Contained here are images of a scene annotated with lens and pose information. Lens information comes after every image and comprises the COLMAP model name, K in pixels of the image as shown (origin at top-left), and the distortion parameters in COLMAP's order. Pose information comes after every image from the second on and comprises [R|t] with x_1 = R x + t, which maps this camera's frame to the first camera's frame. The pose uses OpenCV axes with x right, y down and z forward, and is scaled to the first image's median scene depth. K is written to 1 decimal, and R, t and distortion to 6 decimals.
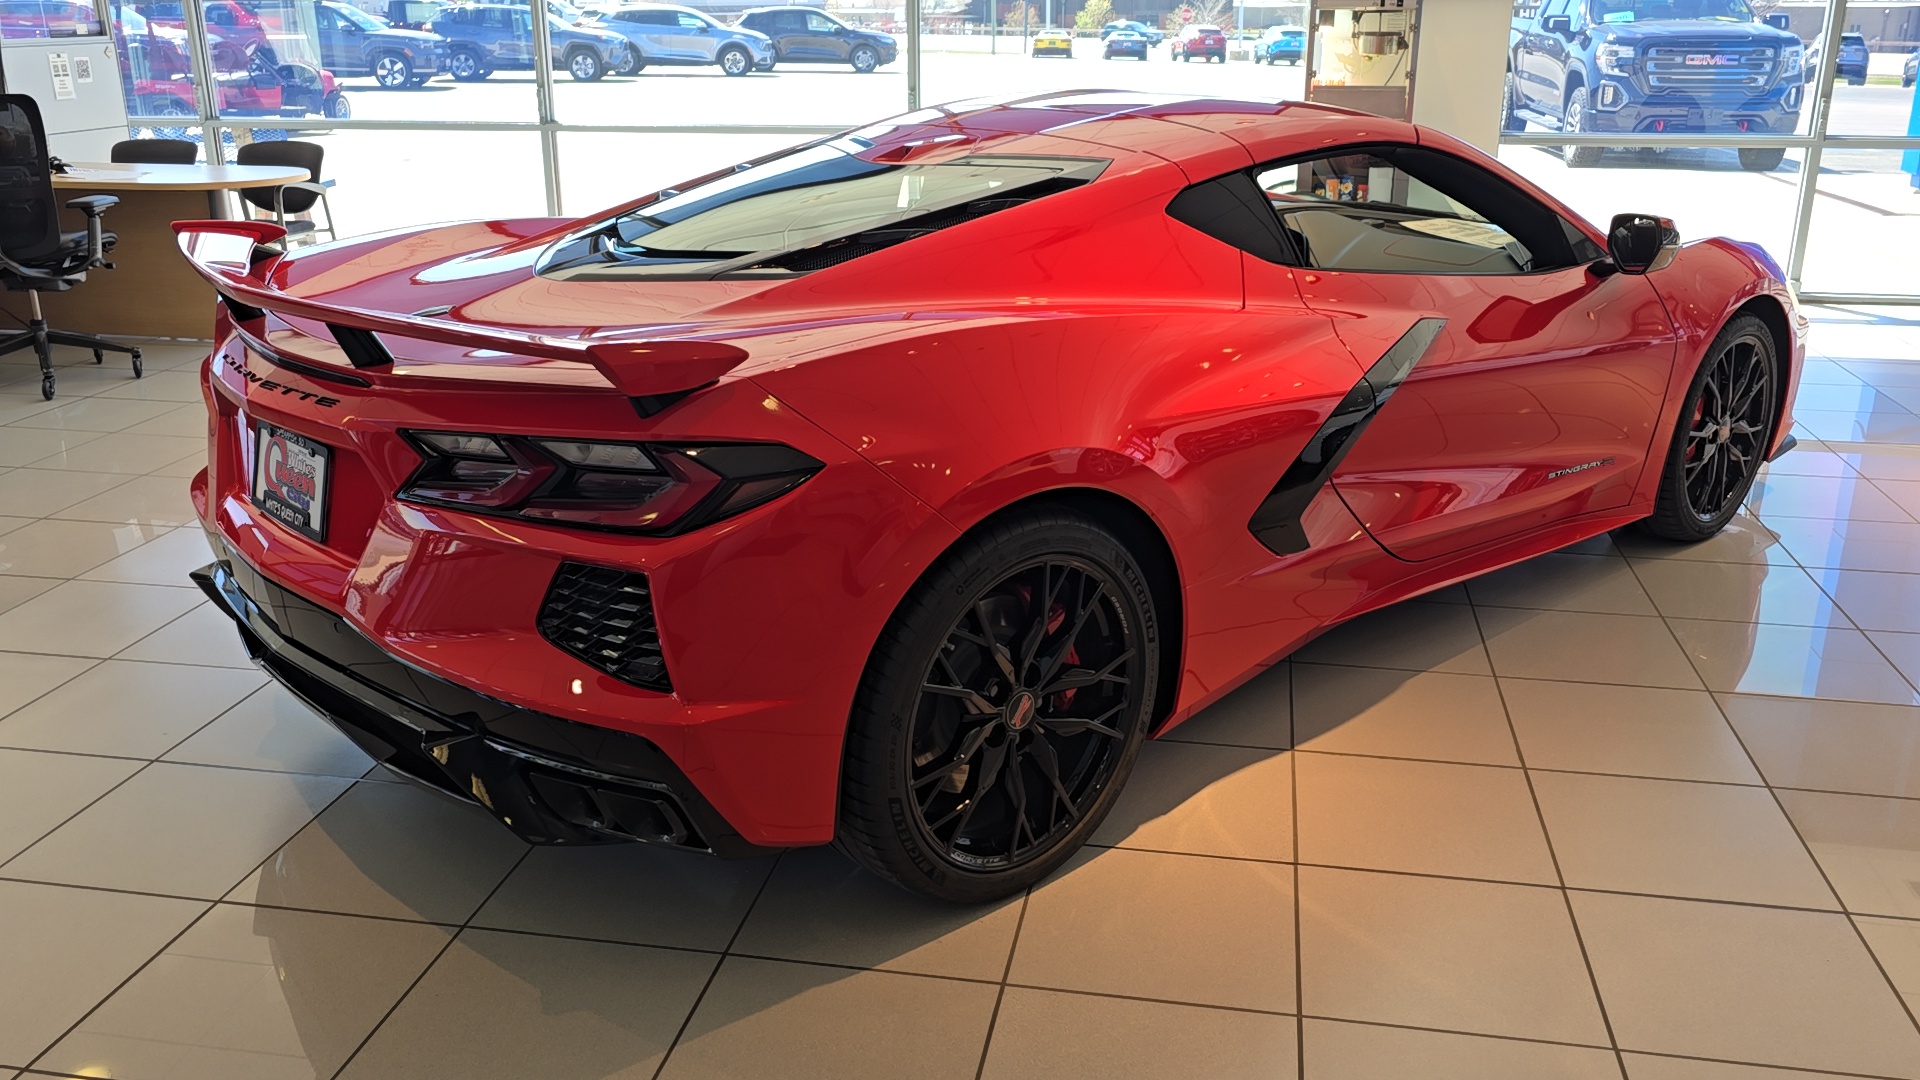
lens RADIAL K [[1586.1, 0, 959.9], [0, 1586.1, 539.5], [0, 0, 1]] dist [-0.016019, 0.016608]
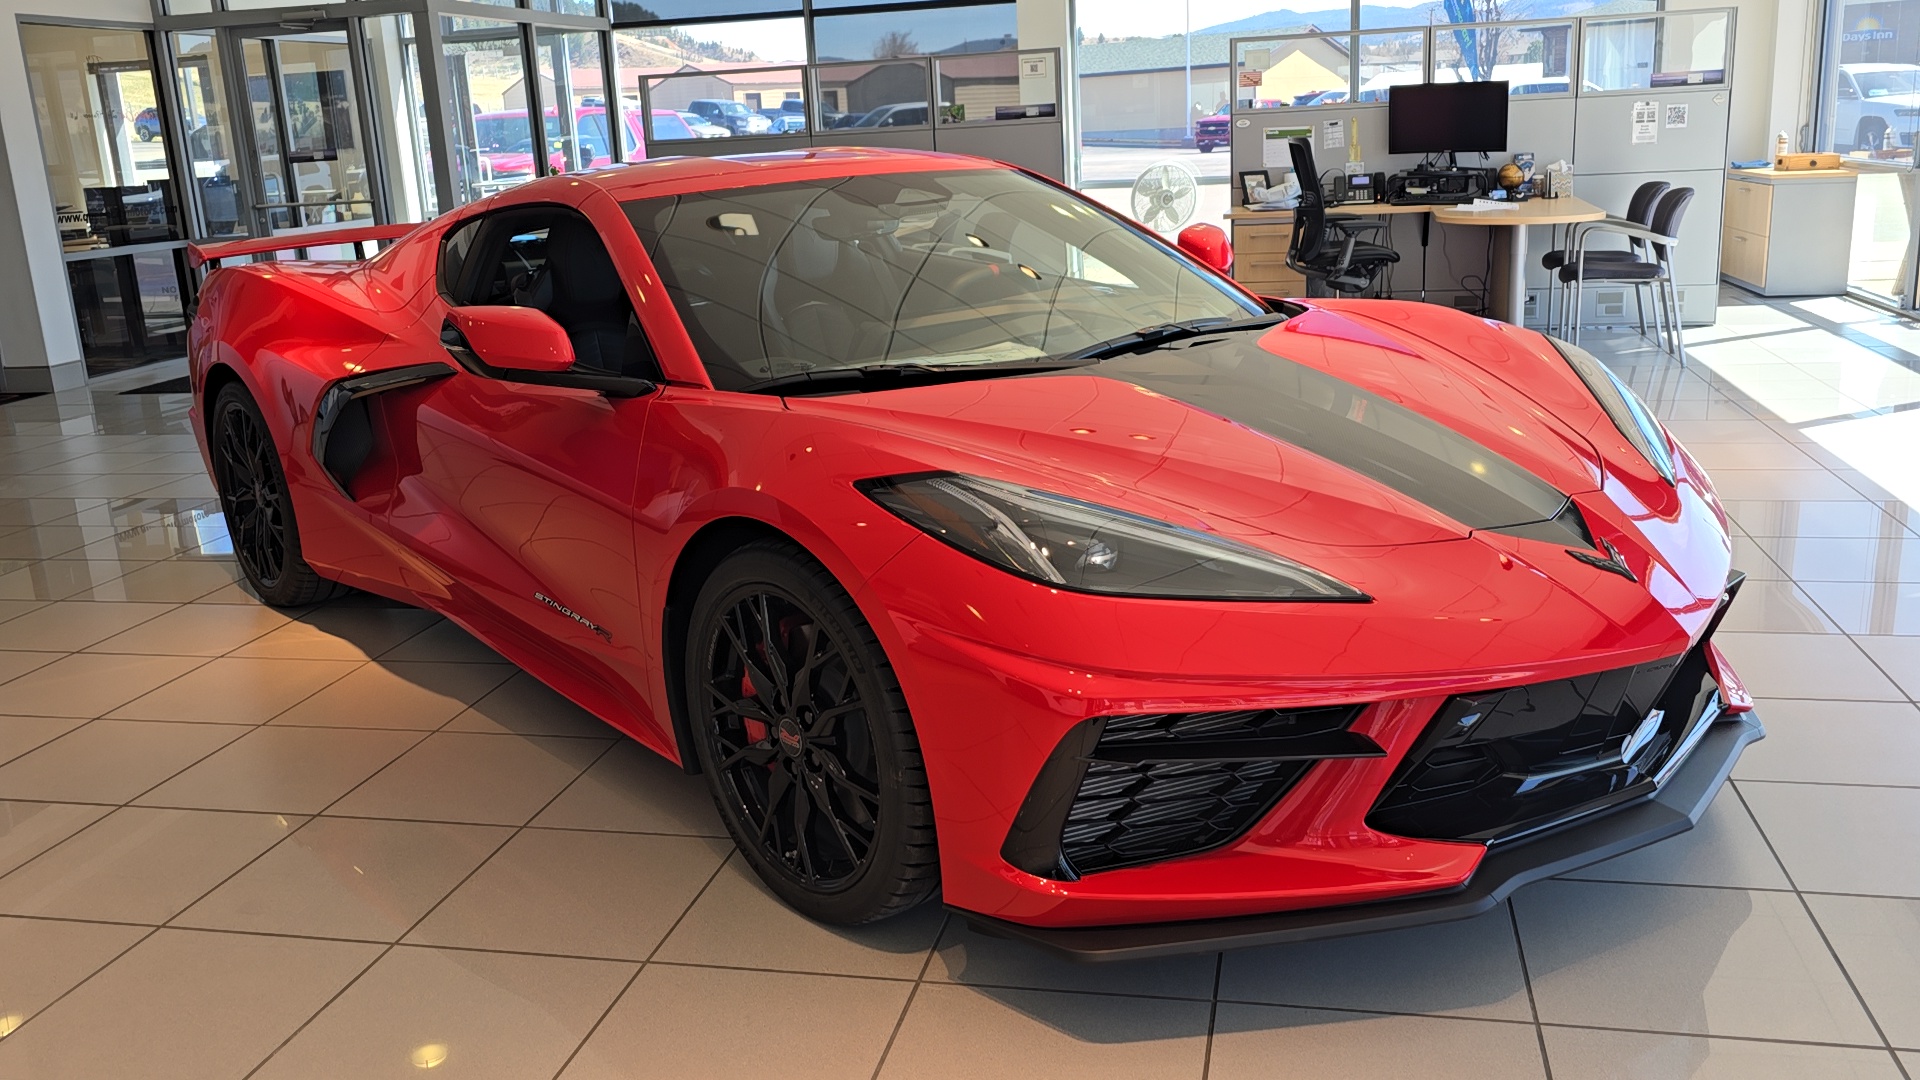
lens RADIAL K [[1586.1, 0, 958.2], [0, 1586.1, 545.4], [0, 0, 1]] dist [-0.016019, 0.016608]
pose [[-0.028878, 0.259926, -0.965197, 0.133923], [-0.274638, 0.926375, 0.257688, -0.039461], [0.961114, 0.272521, 0.044634, 0.130426]]
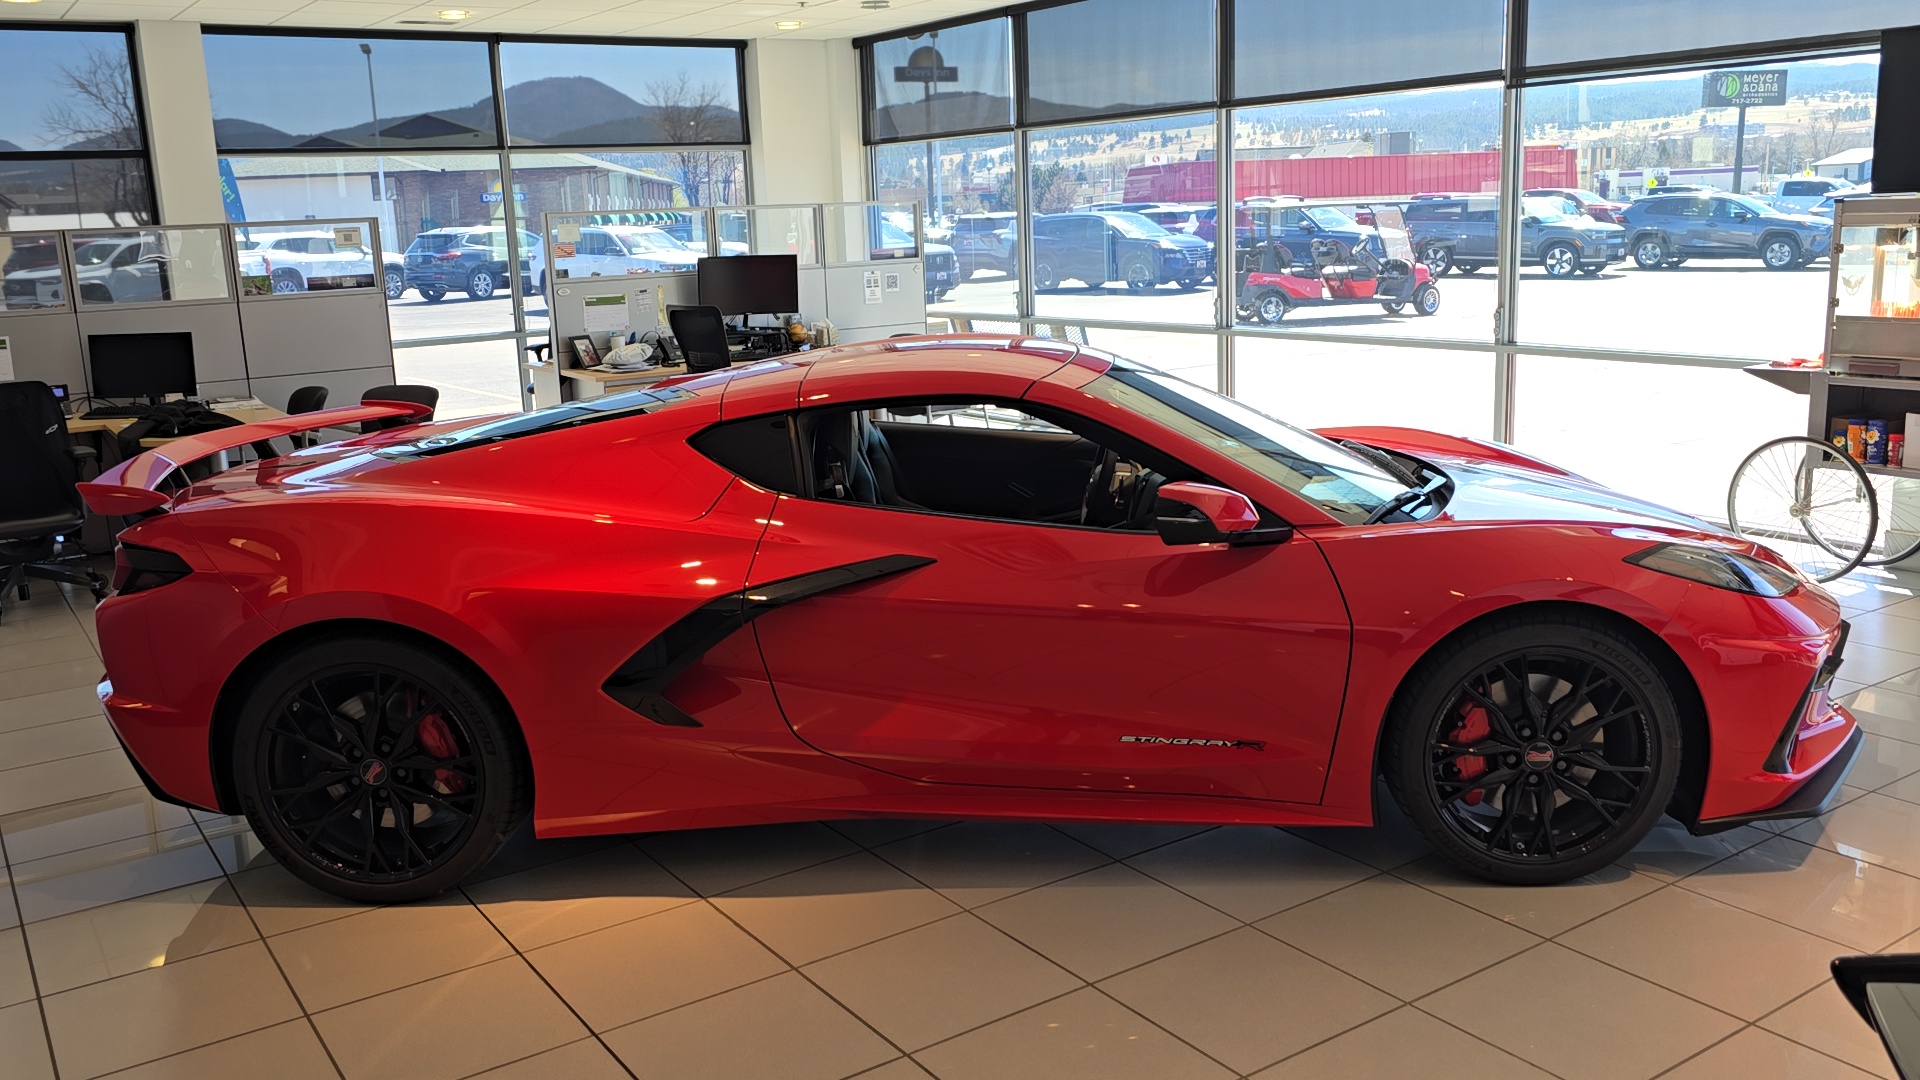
lens RADIAL K [[1586.1, 0, 965.6], [0, 1586.1, 541.9], [0, 0, 1]] dist [-0.016019, 0.016608]
pose [[0.707557, 0.119853, -0.696418, 0.107489], [-0.193283, 0.980755, -0.027588, -0.012497], [0.679709, 0.154126, 0.717106, 0.023915]]
